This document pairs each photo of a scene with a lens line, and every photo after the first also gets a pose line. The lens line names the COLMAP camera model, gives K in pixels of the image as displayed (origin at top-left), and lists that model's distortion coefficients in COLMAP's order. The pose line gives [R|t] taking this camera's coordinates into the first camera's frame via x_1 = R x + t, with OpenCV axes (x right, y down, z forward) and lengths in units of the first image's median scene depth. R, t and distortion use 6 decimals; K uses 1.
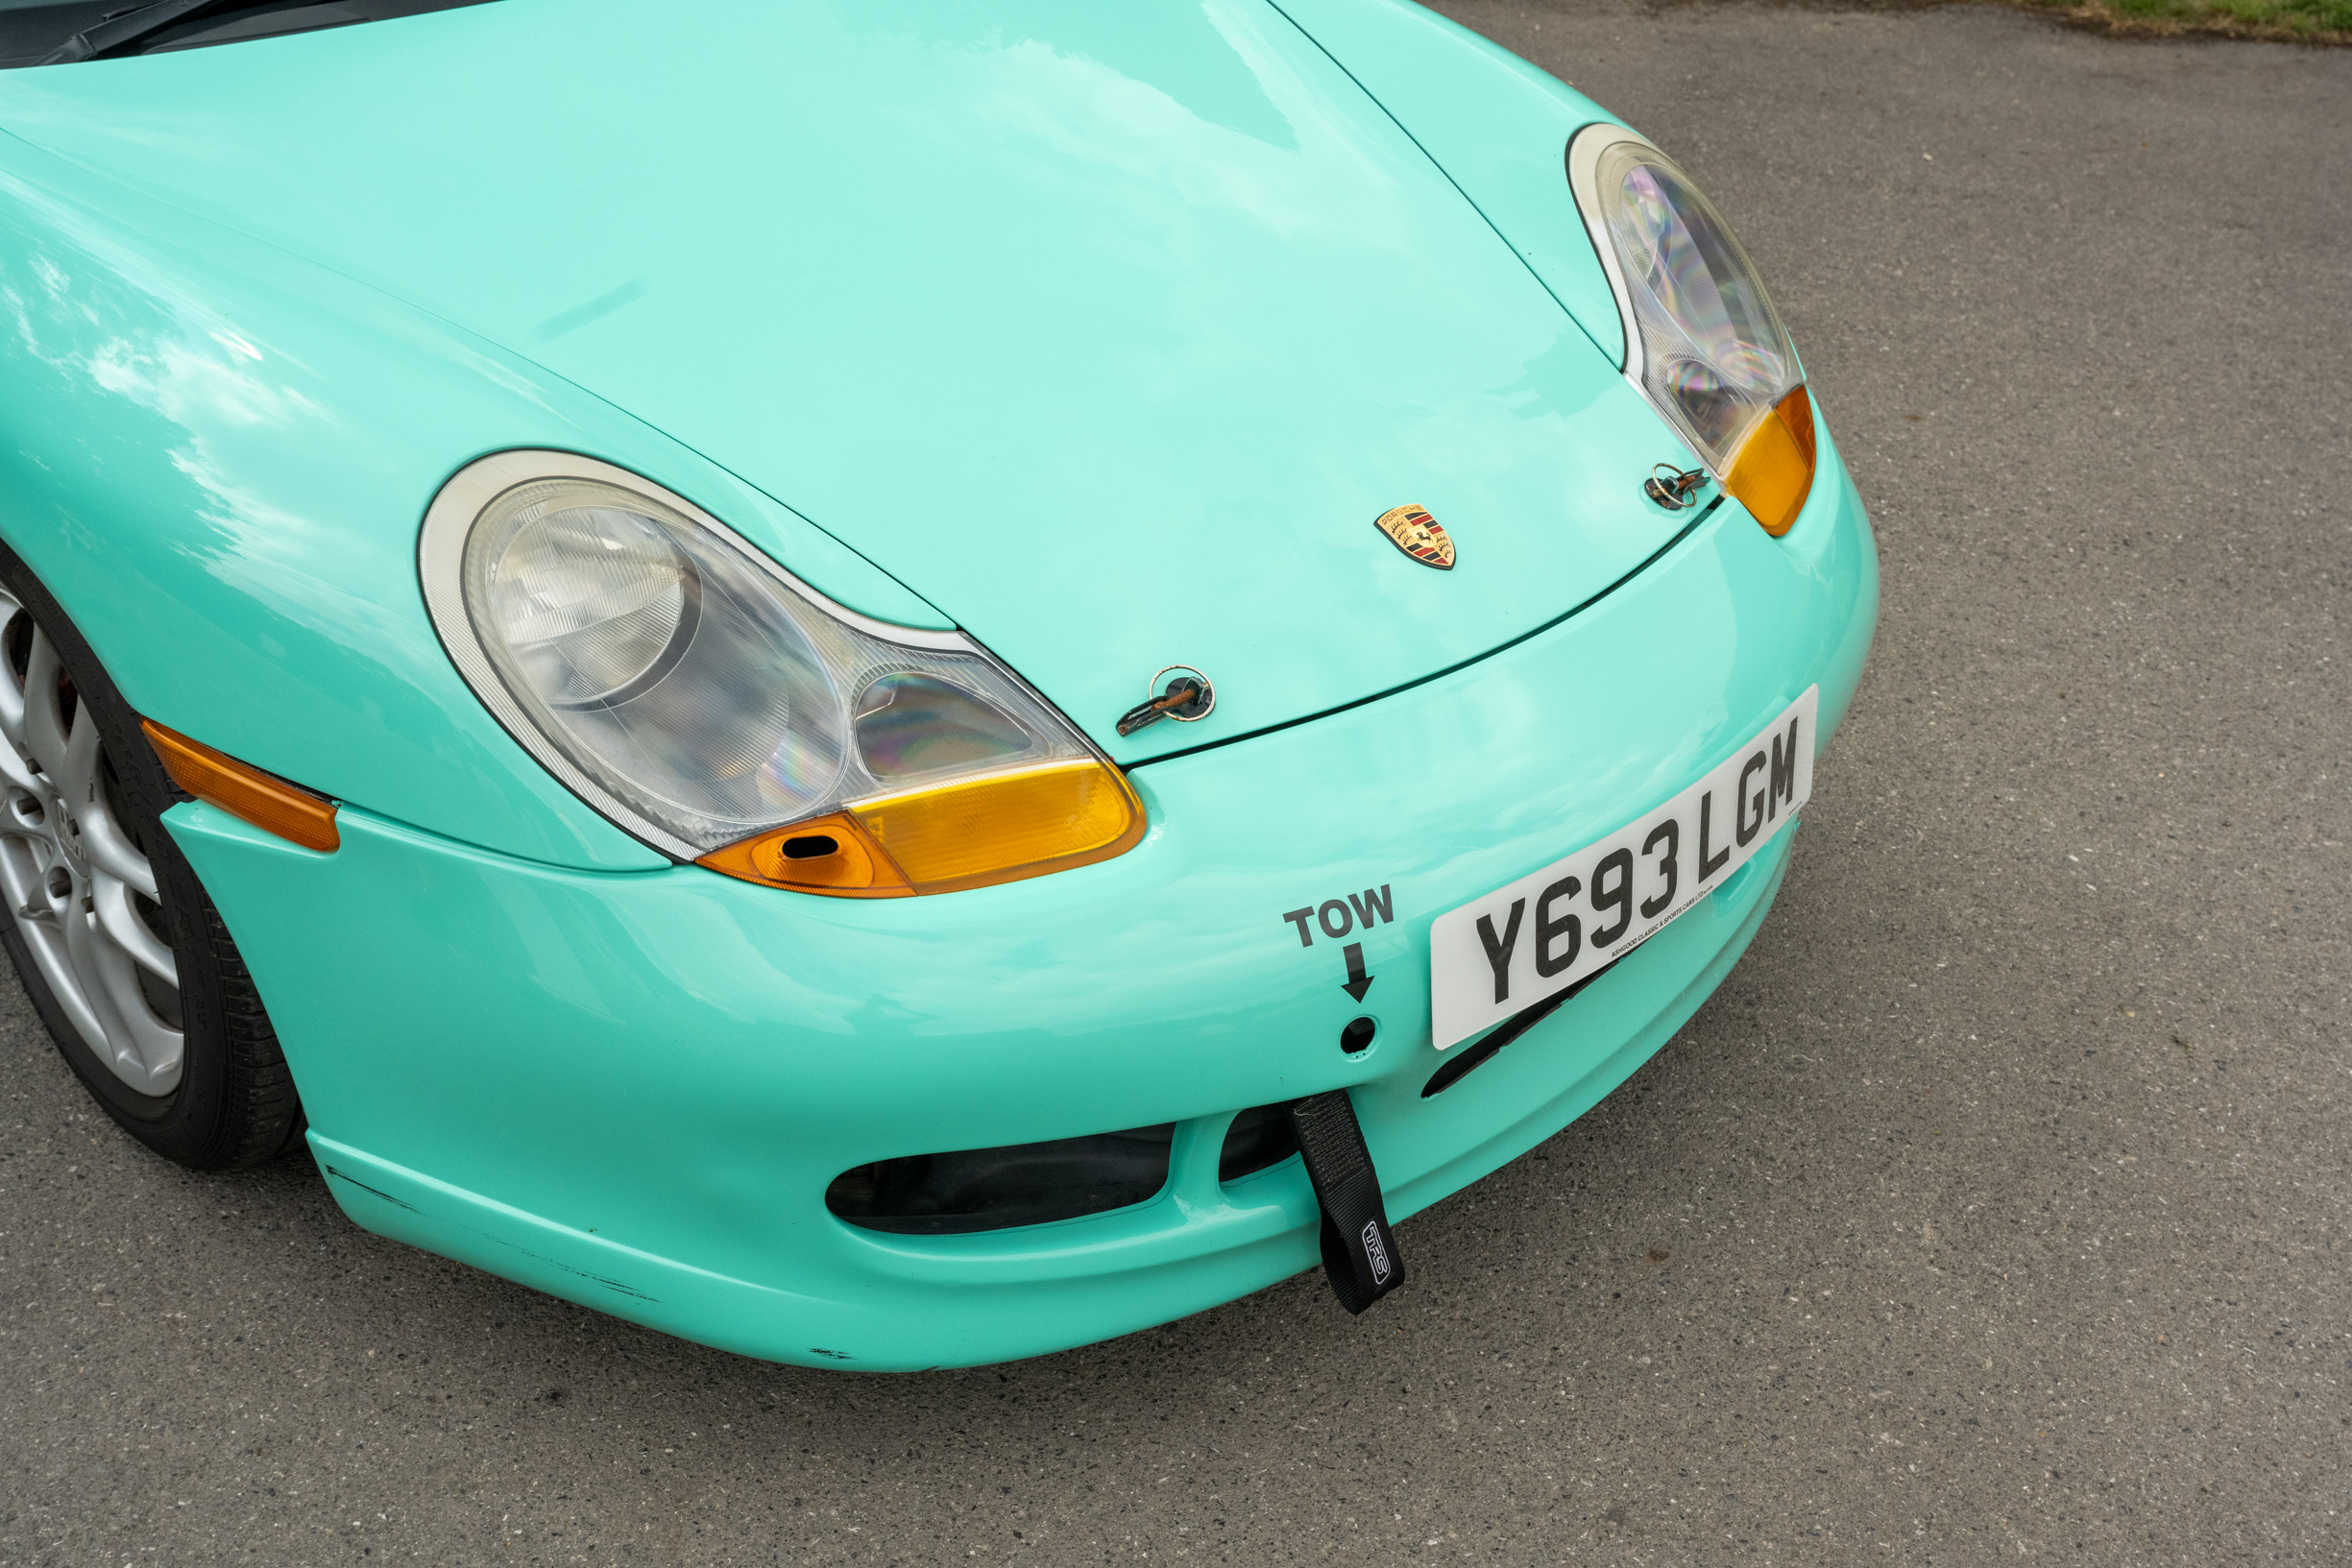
lens RADIAL K [[2793.4, 0, 1176.0], [0, 2793.4, 784.0], [0, 0, 1]] dist [0.001963, -0.006284]
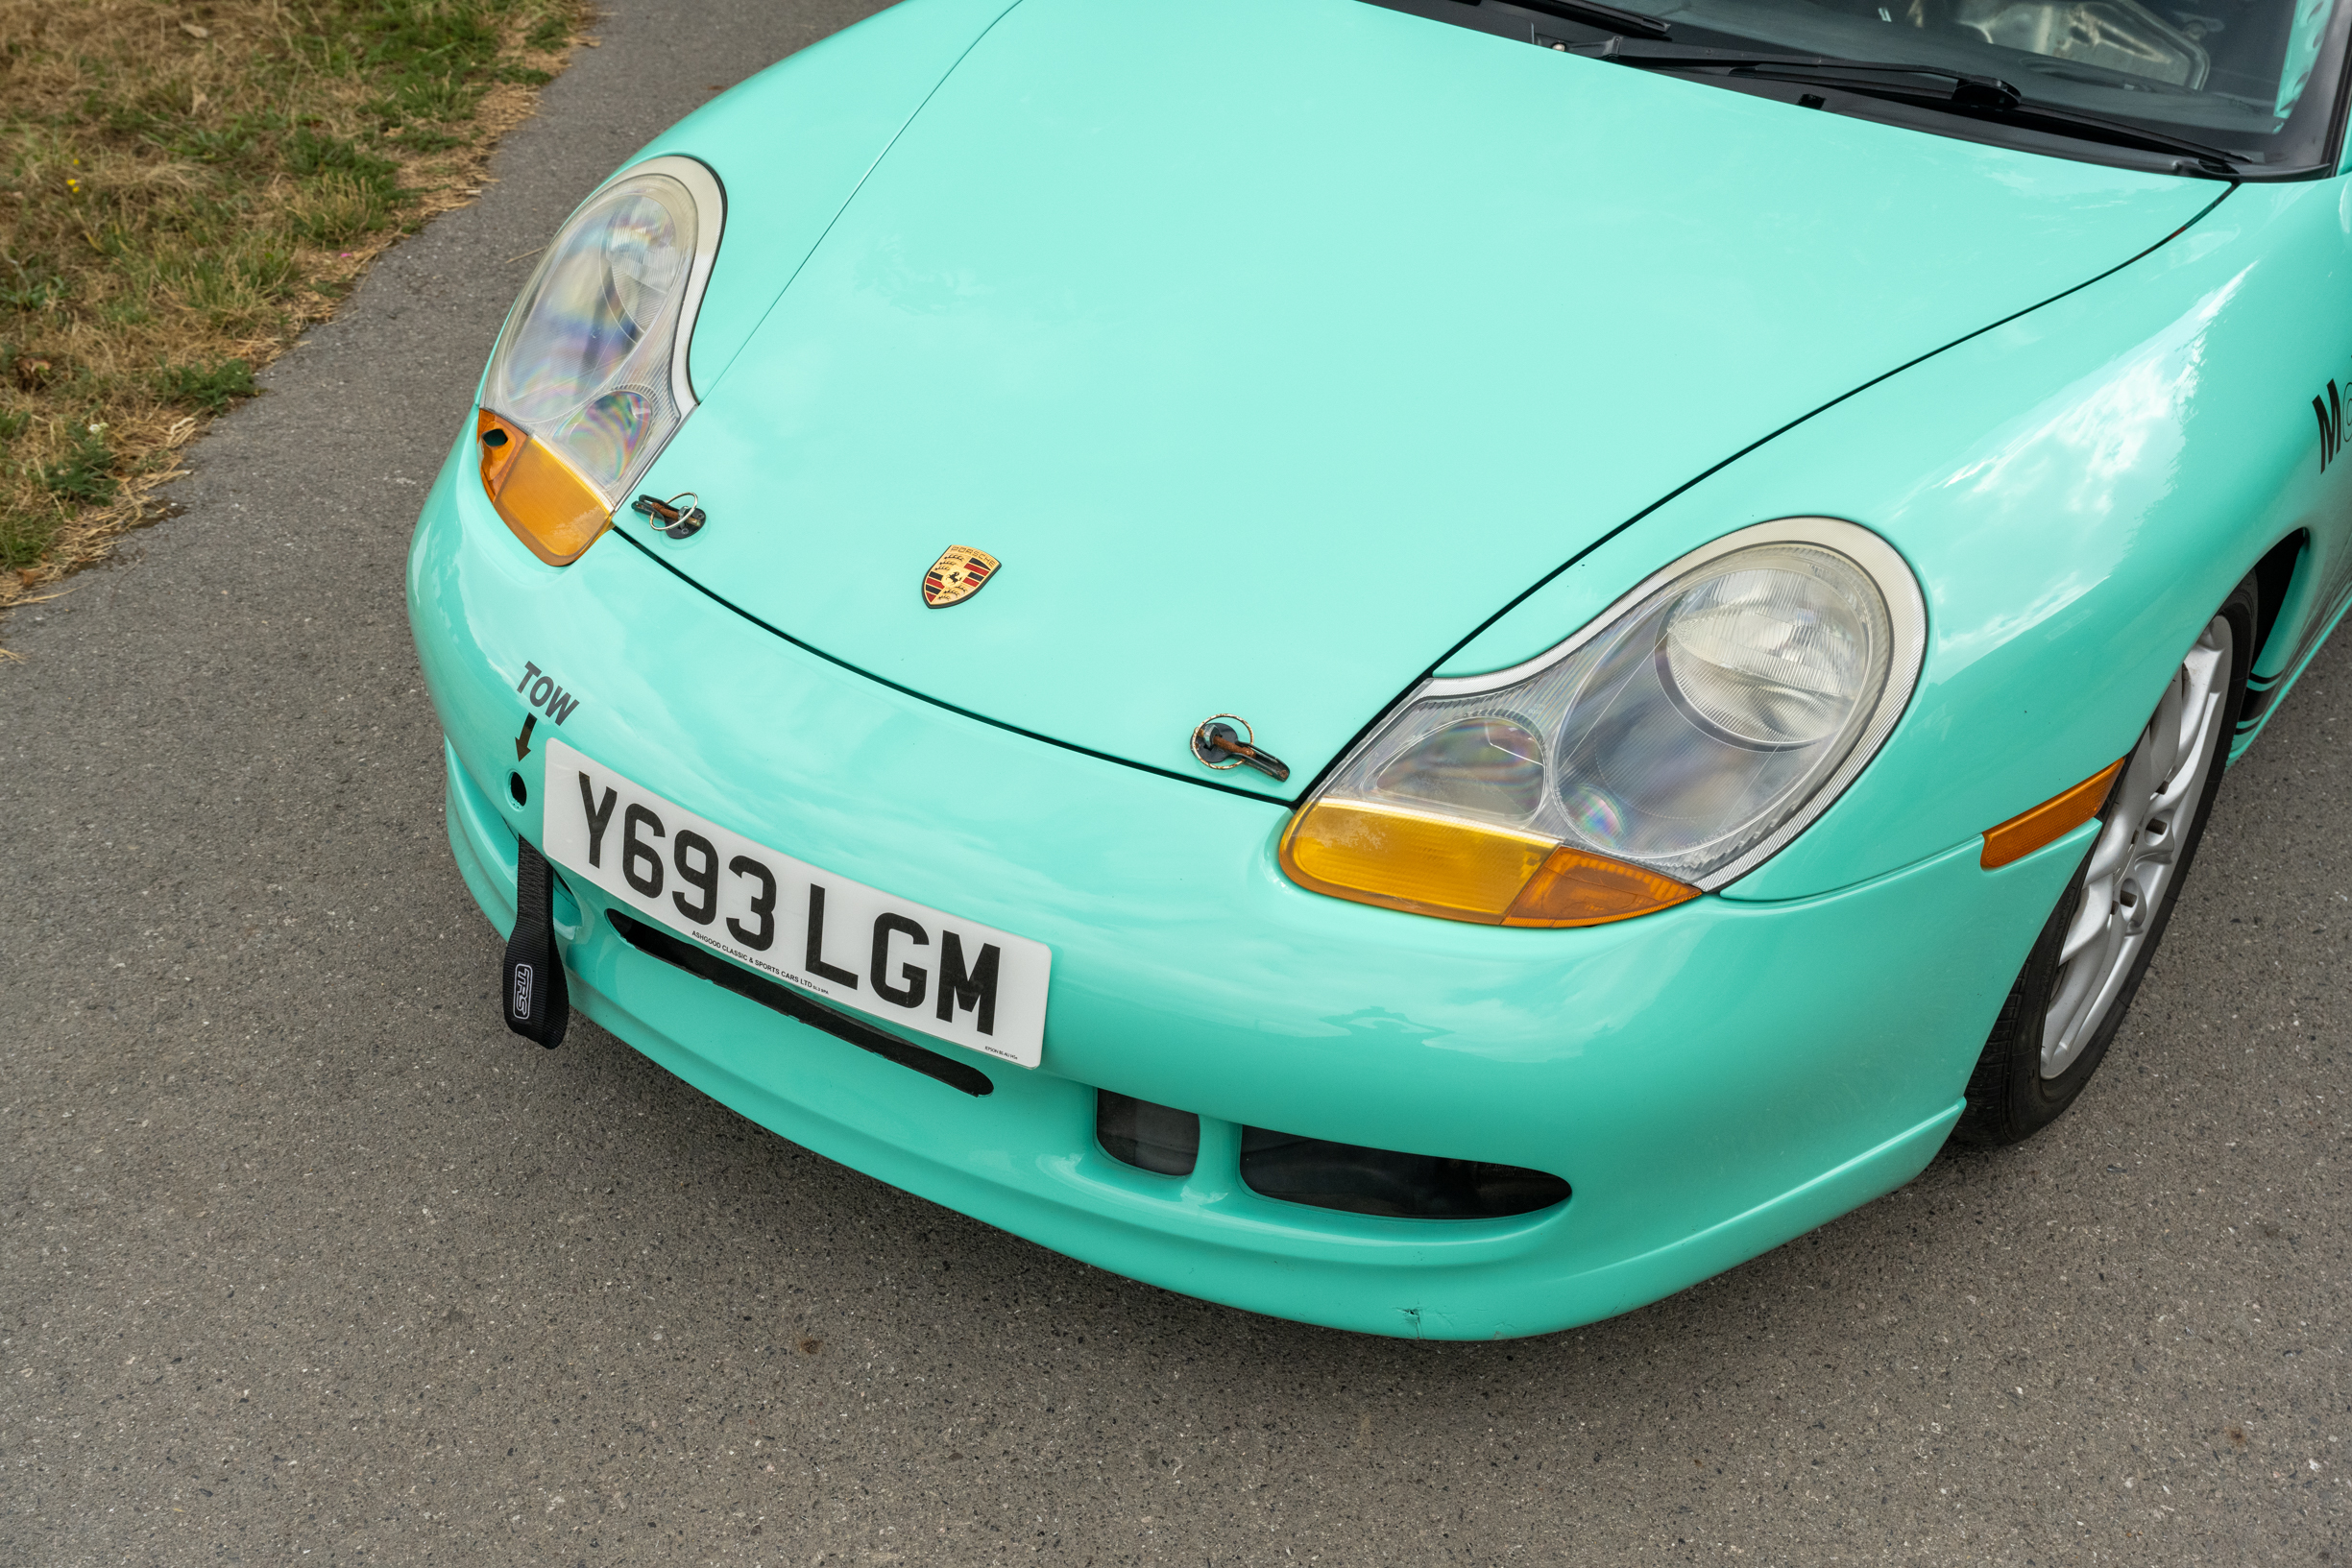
lens RADIAL K [[2793.4, 0, 1176.0], [0, 2793.4, 784.0], [0, 0, 1]] dist [0.001963, -0.006284]
pose [[0.157379, 0.474346, -0.866157, 1.042228], [-0.537886, 0.776741, 0.327645, -0.414582], [0.828197, 0.414329, 0.377387, 0.708231]]
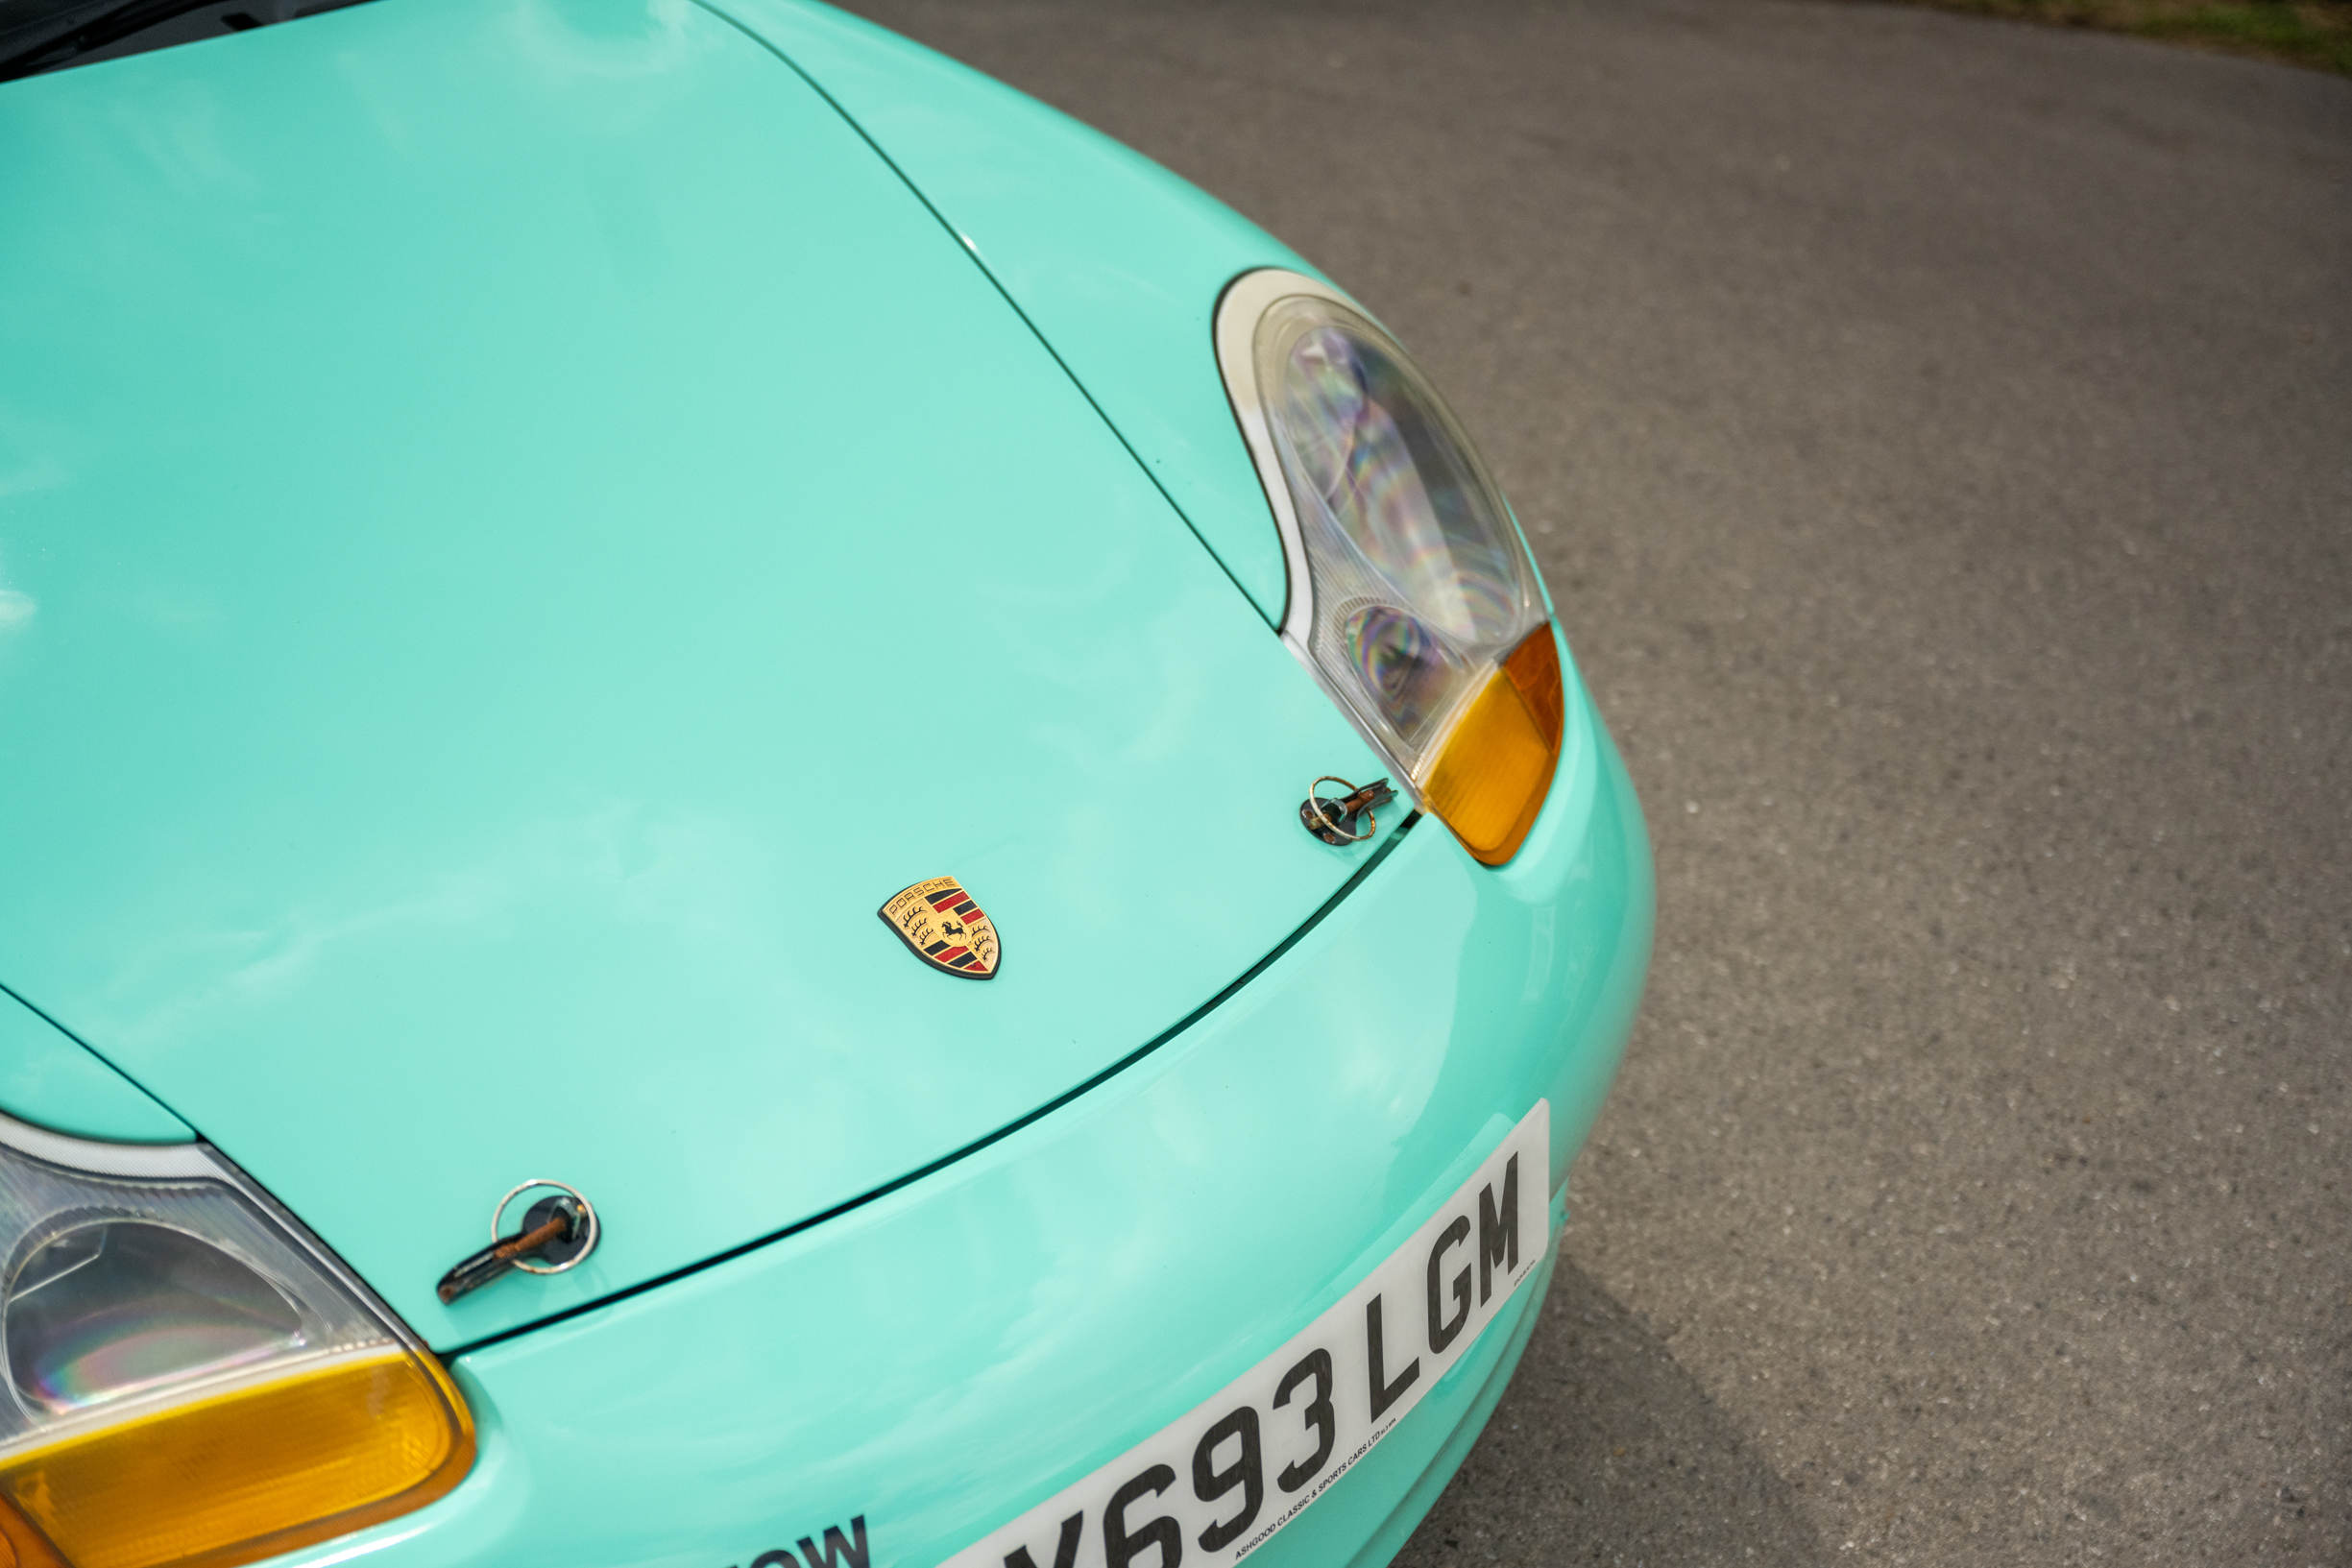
lens RADIAL K [[2998.0, 0, 1176.0], [0, 2998.0, 784.0], [0, 0, 1]] dist [-0.014259, -0.008055]
pose [[0.998807, -0.032019, 0.036881, 0.117438], [0.032584, 0.999359, -0.014812, -0.111458], [-0.036383, 0.015996, 0.999210, 0.267145]]
